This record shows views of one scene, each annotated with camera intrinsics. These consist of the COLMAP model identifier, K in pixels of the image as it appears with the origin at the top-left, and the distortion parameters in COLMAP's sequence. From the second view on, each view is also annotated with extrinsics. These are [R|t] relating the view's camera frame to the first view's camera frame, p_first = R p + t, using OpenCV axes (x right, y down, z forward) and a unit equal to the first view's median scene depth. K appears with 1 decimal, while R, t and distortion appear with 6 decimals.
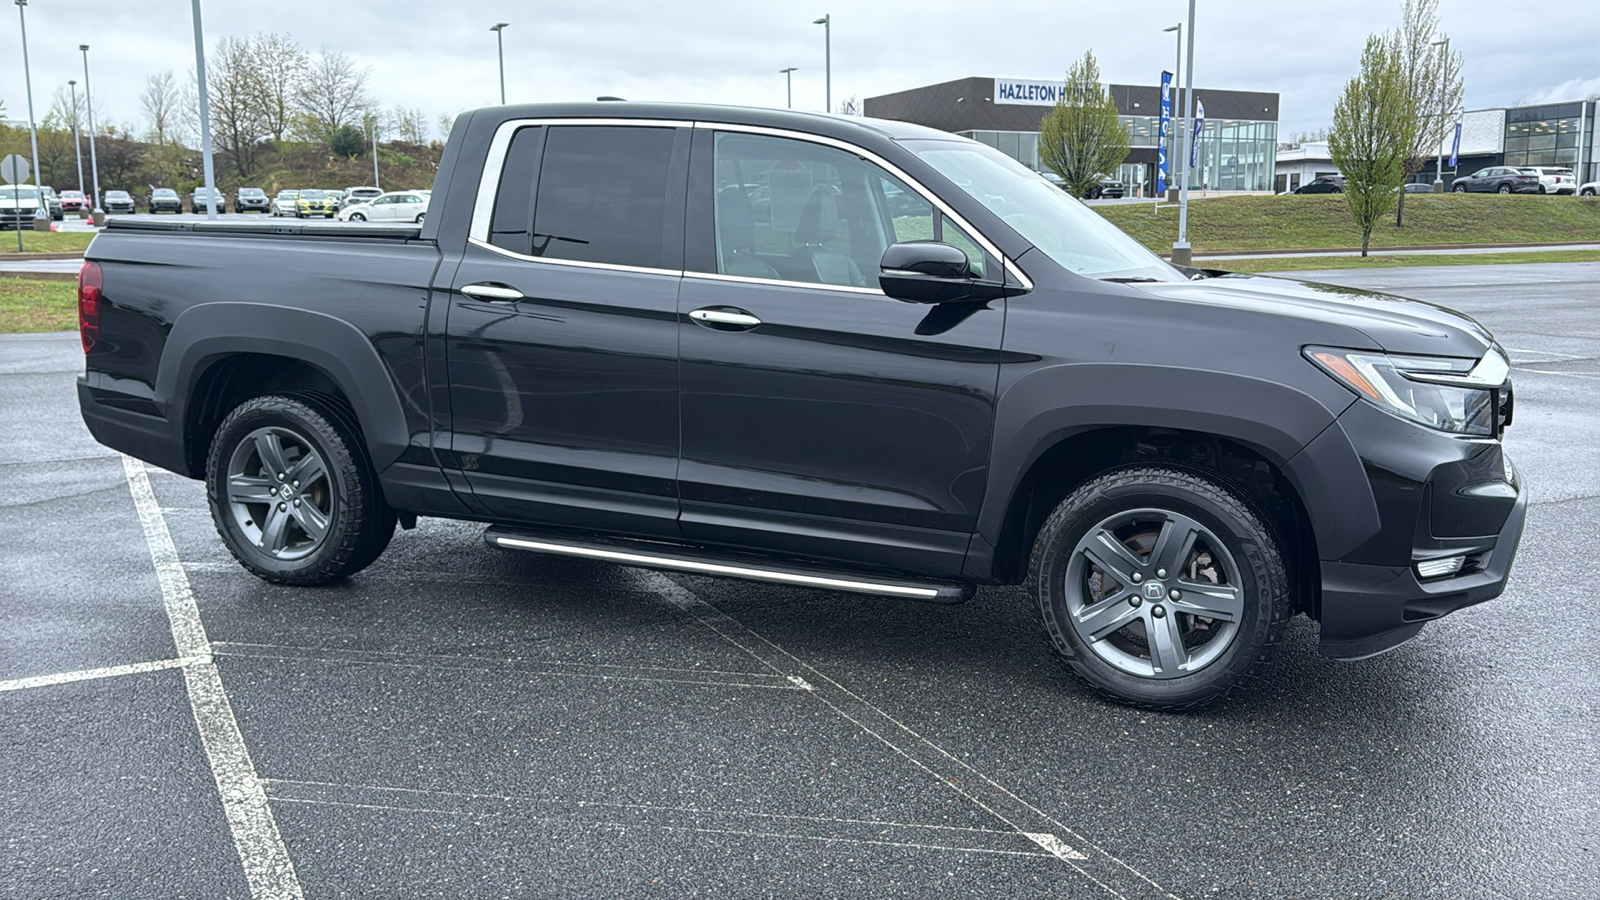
lens RADIAL K [[1330.4, 0, 830.6], [0, 1330.4, 447.5], [0, 0, 1]] dist [0.138649, -0.231602]
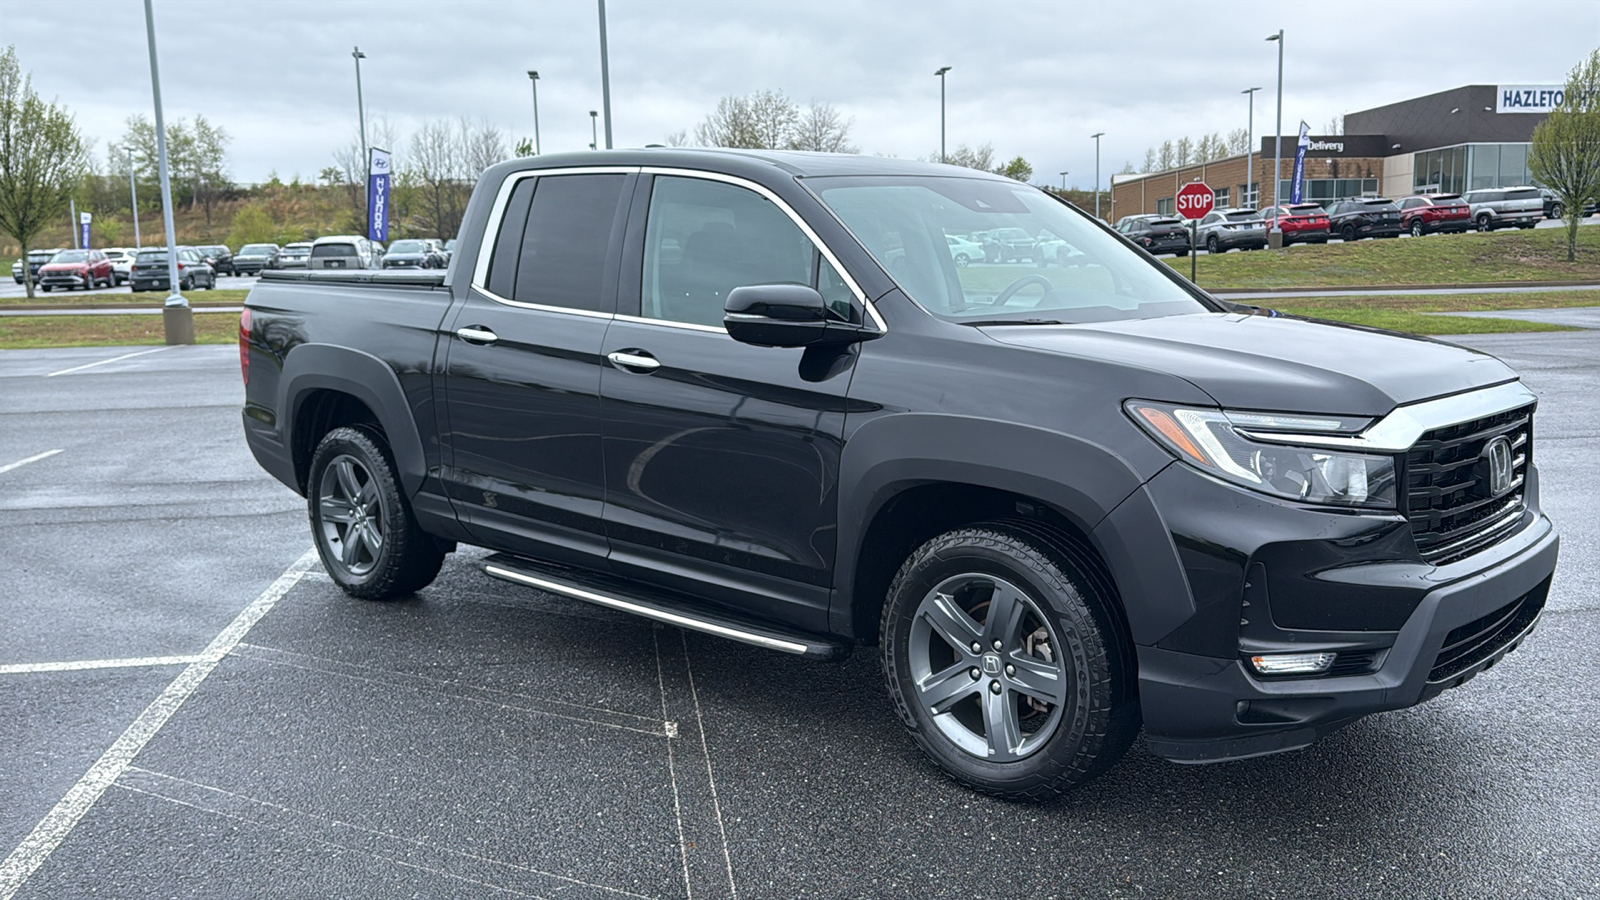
lens RADIAL K [[1333.9, 0, 832.9], [0, 1333.9, 467.2], [0, 0, 1]] dist [0.141746, -0.240841]
pose [[0.942296, 0.032725, -0.333179, 0.386059], [-0.036277, 0.999332, -0.004445, -0.016564], [0.332811, 0.016275, 0.942853, 0.091725]]
